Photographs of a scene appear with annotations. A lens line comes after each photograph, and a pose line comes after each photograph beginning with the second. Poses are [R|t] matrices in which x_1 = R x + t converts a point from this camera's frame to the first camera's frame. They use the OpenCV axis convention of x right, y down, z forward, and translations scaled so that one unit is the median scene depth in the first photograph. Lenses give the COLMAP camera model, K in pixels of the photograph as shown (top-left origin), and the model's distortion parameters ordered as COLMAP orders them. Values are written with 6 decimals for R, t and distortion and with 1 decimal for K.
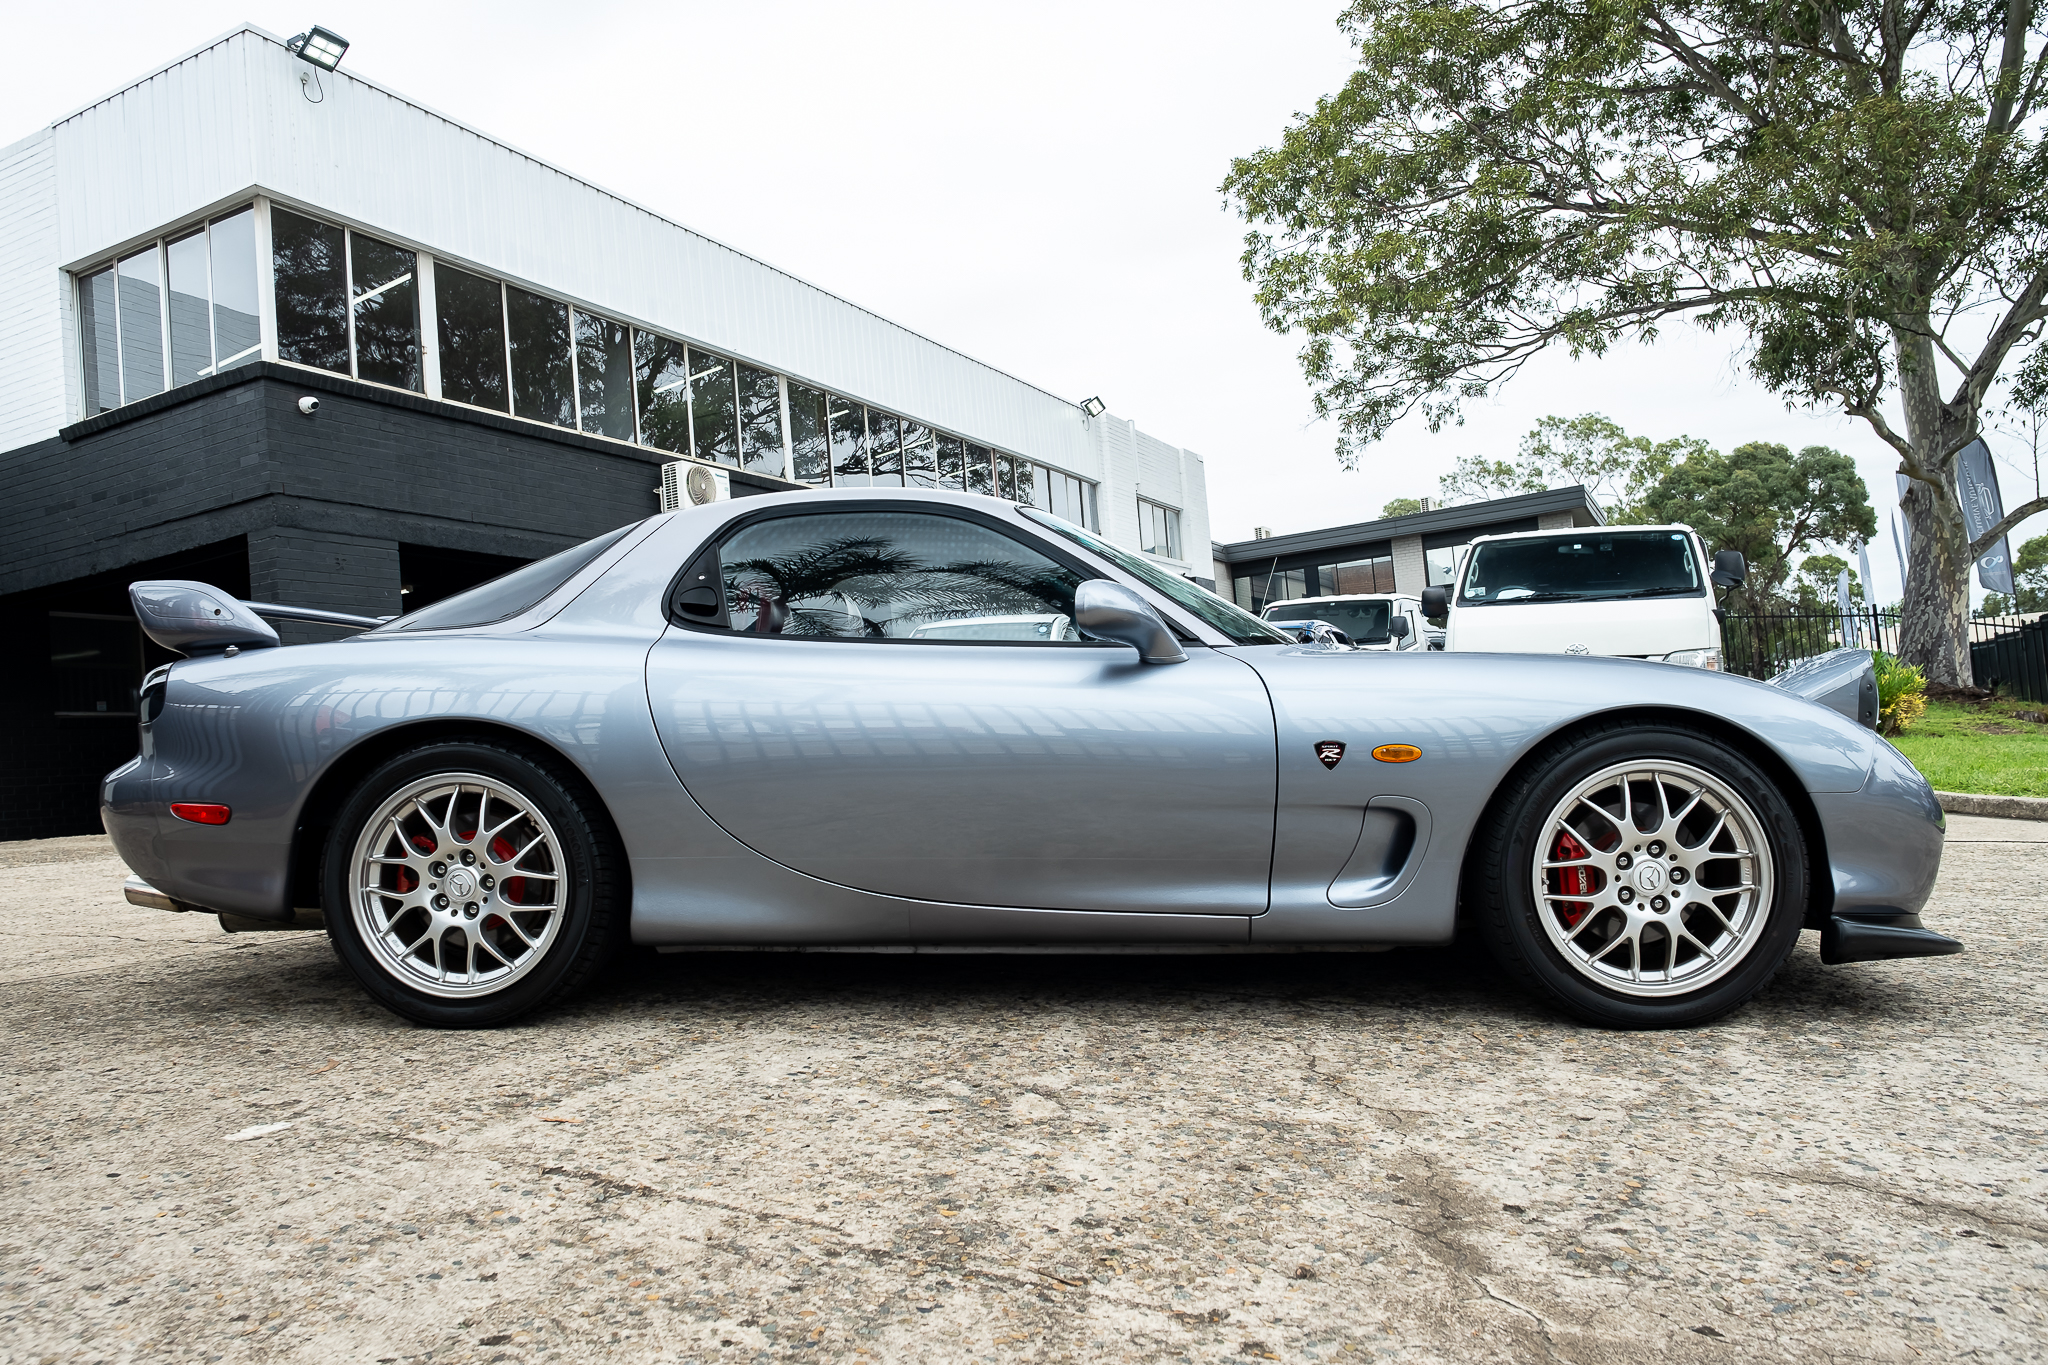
lens RADIAL K [[1390.4, 0, 1024.0], [0, 1390.4, 682.5], [0, 0, 1]] dist [-0.030006, 0.046203]
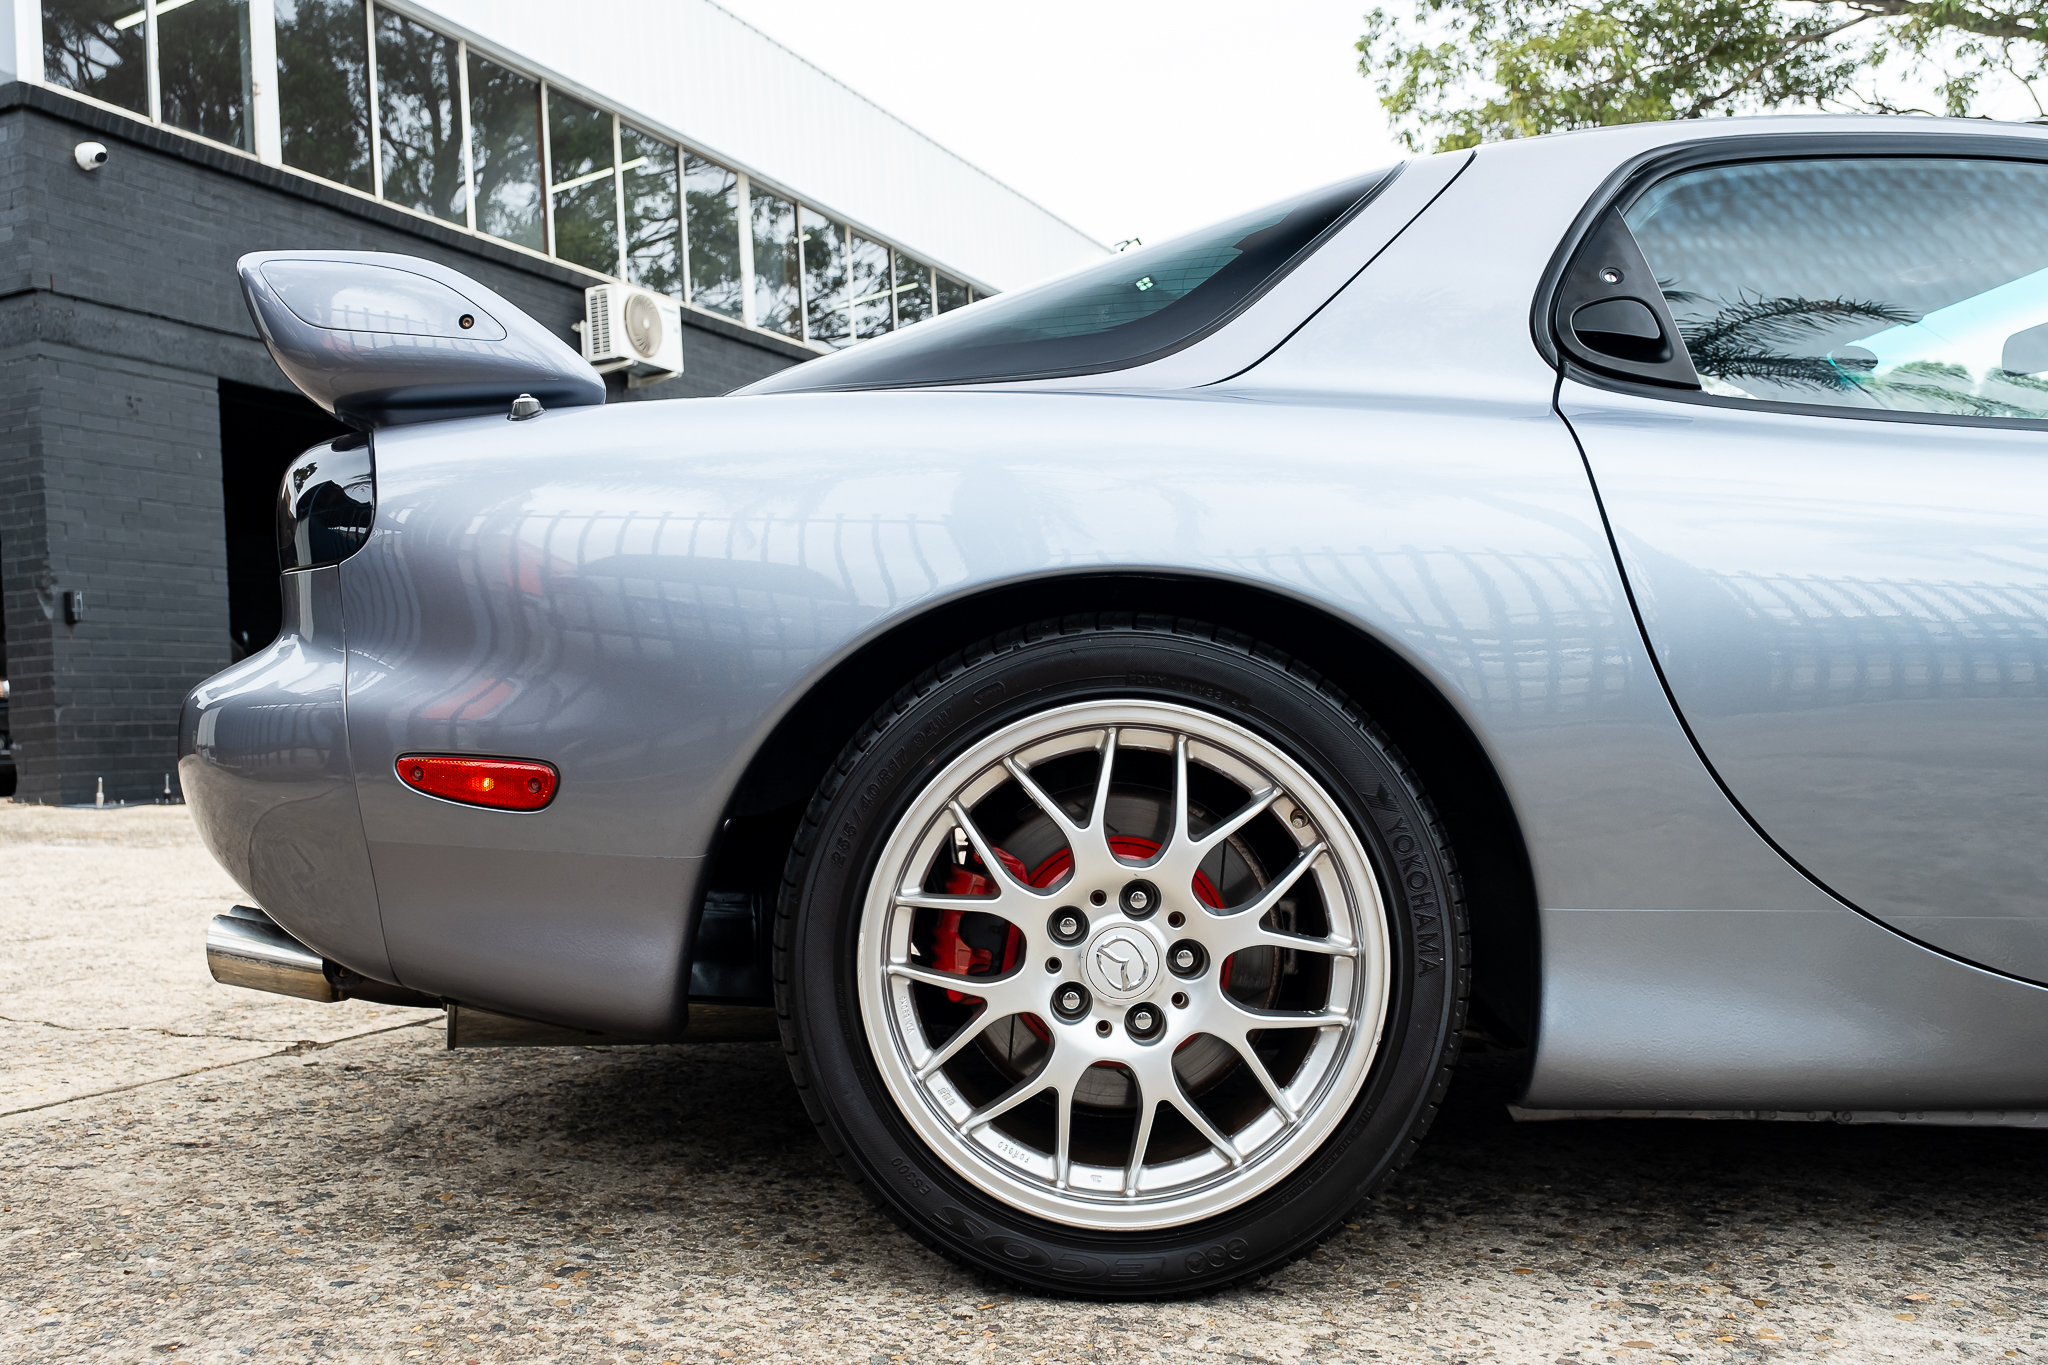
lens RADIAL K [[1807.6, 0, 1024.0], [0, 1807.6, 682.5], [0, 0, 1]] dist [0.010181, 0.003253]
pose [[0.997836, 0.026247, 0.060280, -0.205212], [-0.027789, 0.999304, 0.024898, 0.020370], [-0.059584, -0.026519, 0.997871, 0.195469]]
